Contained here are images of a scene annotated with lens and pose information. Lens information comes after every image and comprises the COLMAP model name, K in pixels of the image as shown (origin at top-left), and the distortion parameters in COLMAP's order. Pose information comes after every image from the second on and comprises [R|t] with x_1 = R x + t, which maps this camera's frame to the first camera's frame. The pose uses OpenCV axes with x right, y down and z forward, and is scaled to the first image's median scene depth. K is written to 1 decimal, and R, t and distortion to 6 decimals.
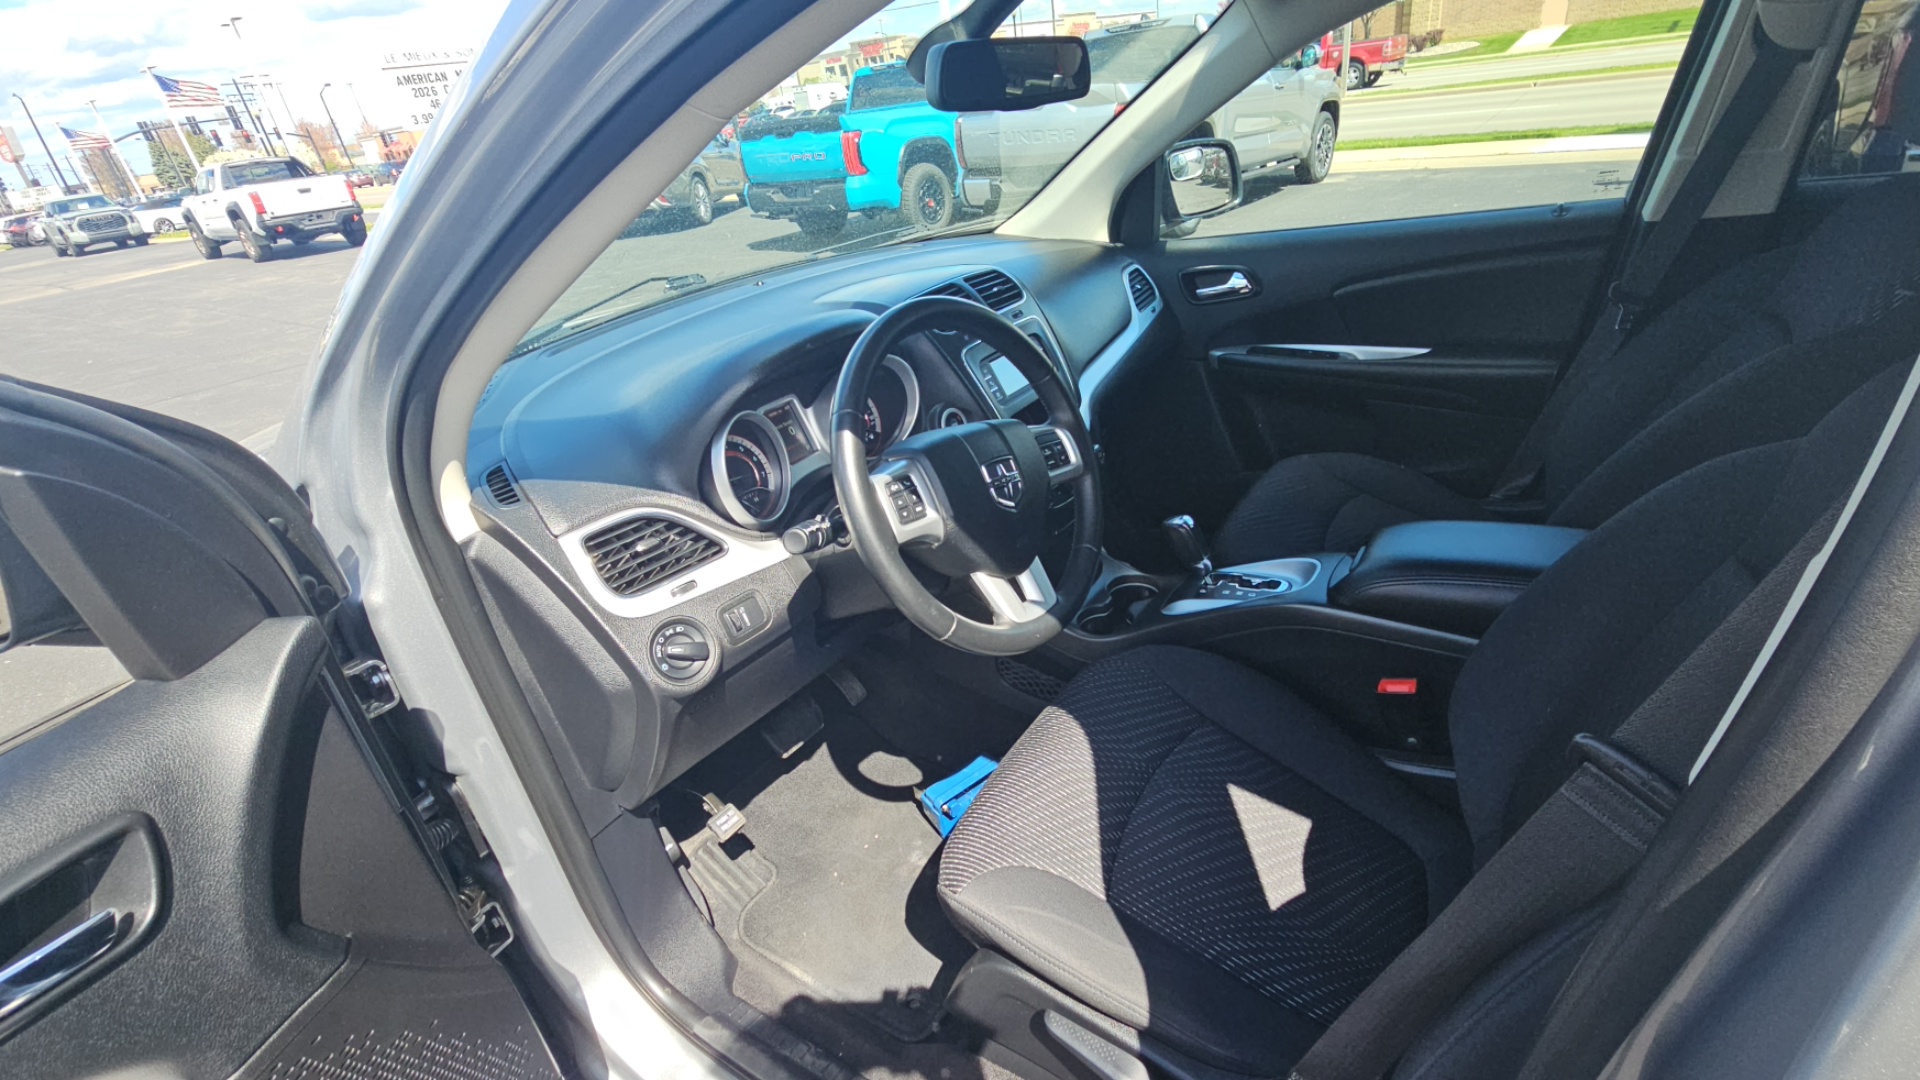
lens RADIAL K [[858.3, 0, 979.4], [0, 858.3, 544.2], [0, 0, 1]] dist [0.010478, -0.007498]
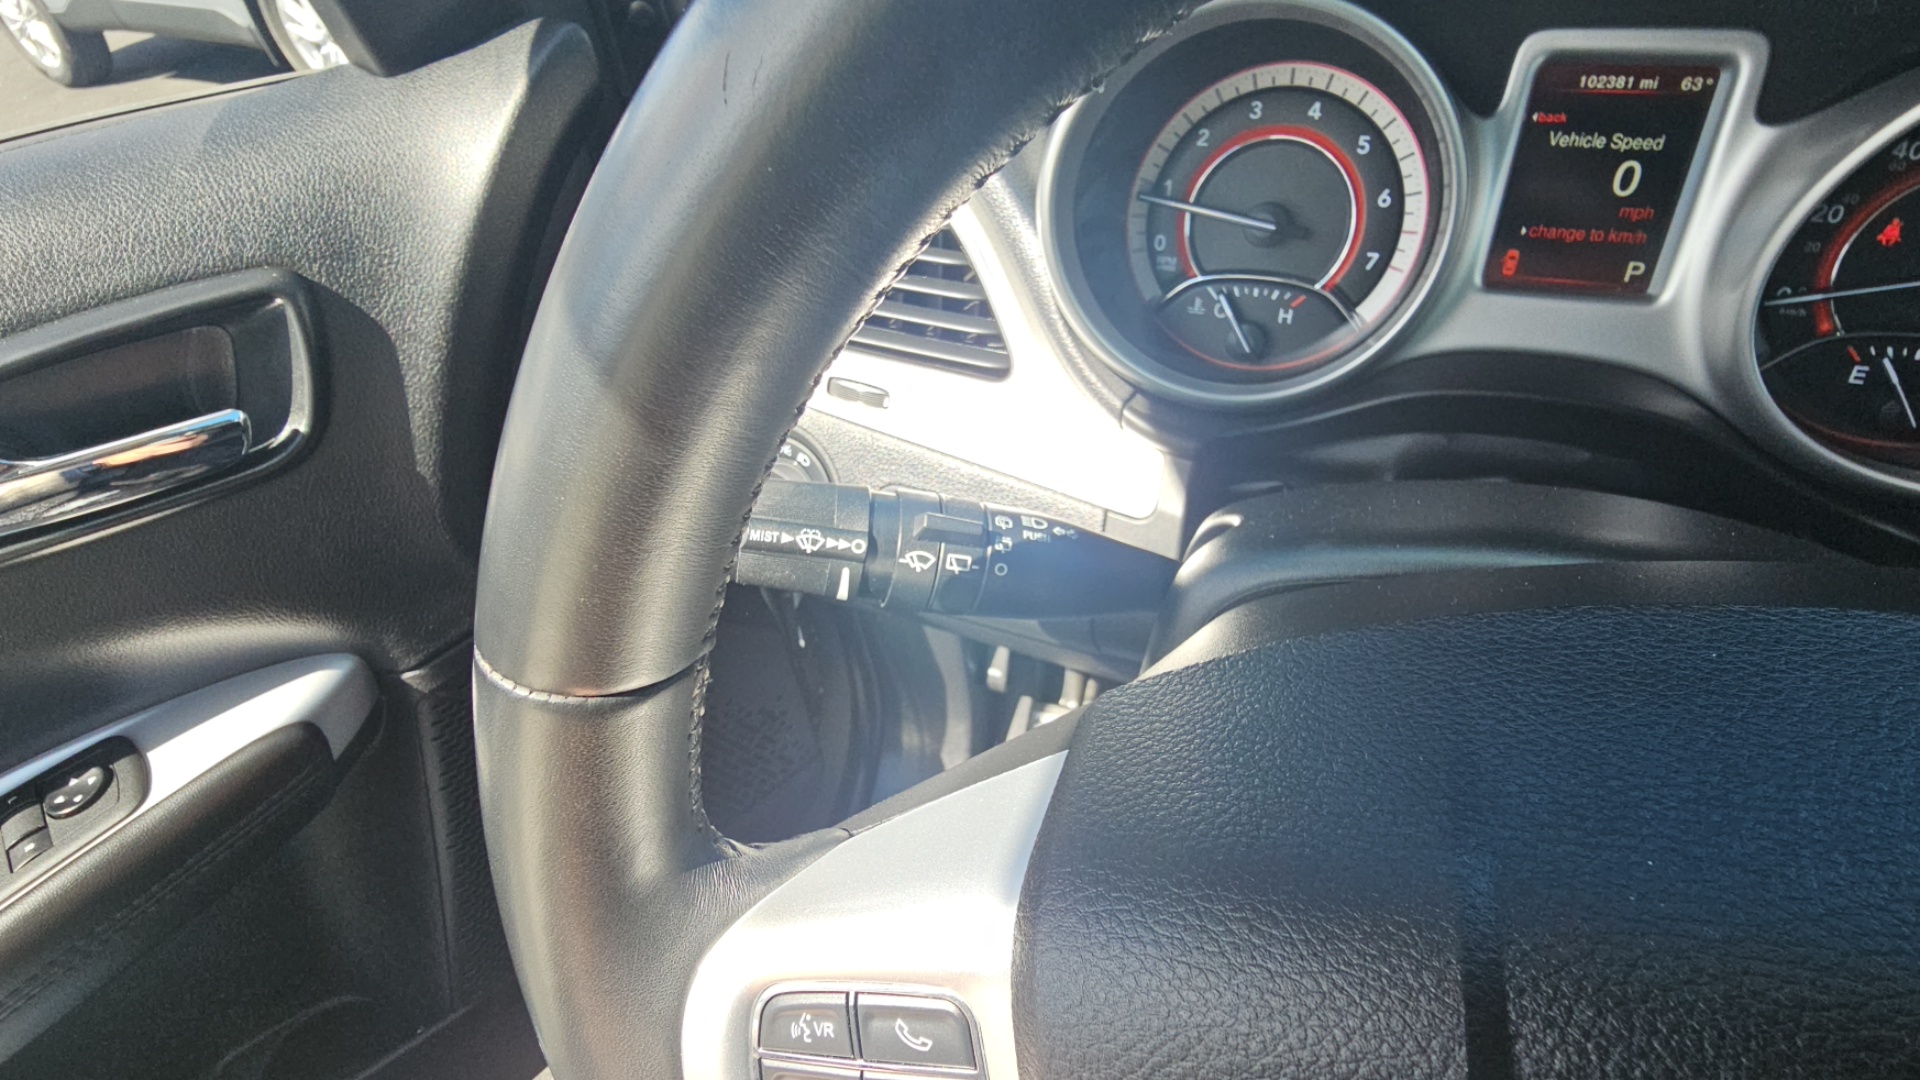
lens RADIAL K [[858.3, 0, 974.5], [0, 858.3, 537.6], [0, 0, 1]] dist [0.010478, -0.007498]
pose [[0.243274, 0.747416, -0.618213, -0.014155], [-0.389345, 0.659006, 0.643523, -0.093165], [0.888385, 0.084146, 0.451322, 0.439822]]
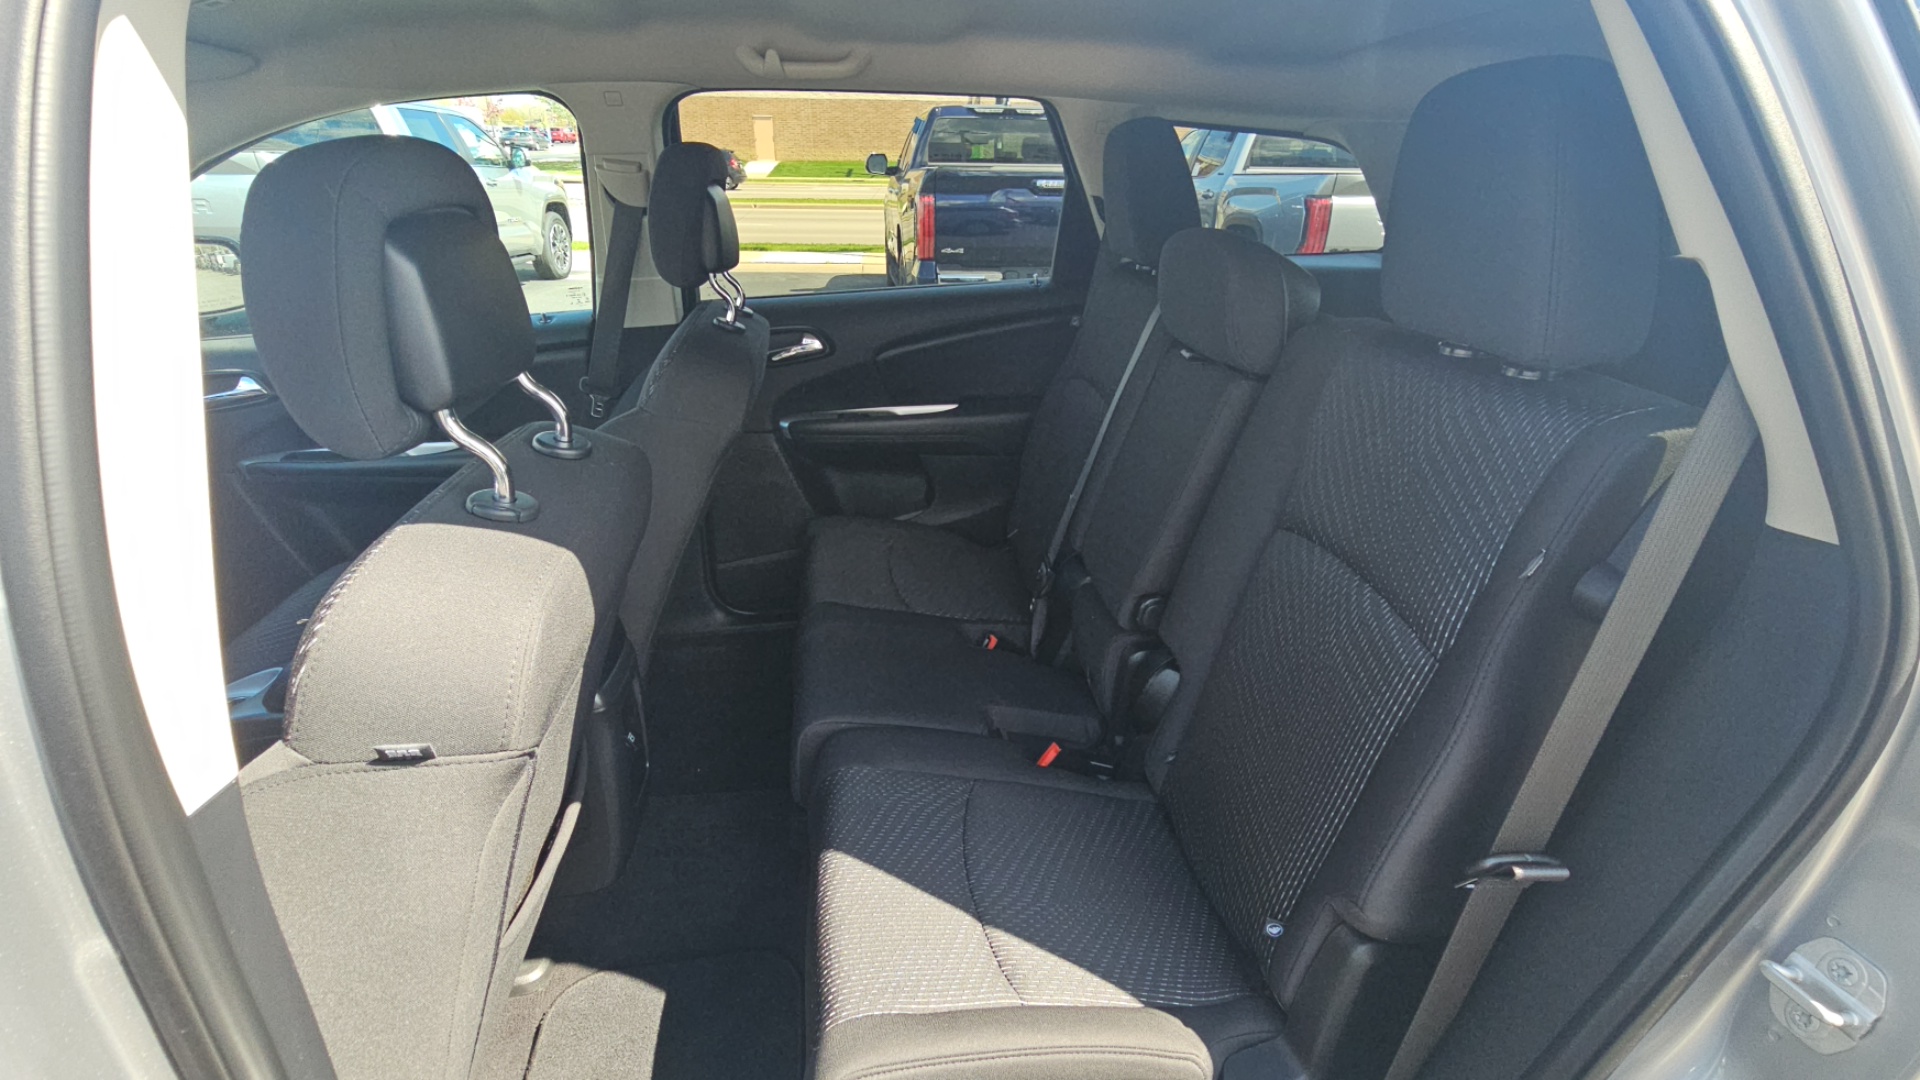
lens RADIAL K [[858.3, 0, 980.7], [0, 858.3, 543.8], [0, 0, 1]] dist [0.010478, -0.007498]
pose [[0.736160, -0.161118, 0.657351, 0.242226], [0.225365, 0.974179, -0.013611, 0.050010], [-0.638185, 0.158163, 0.753462, -0.173600]]
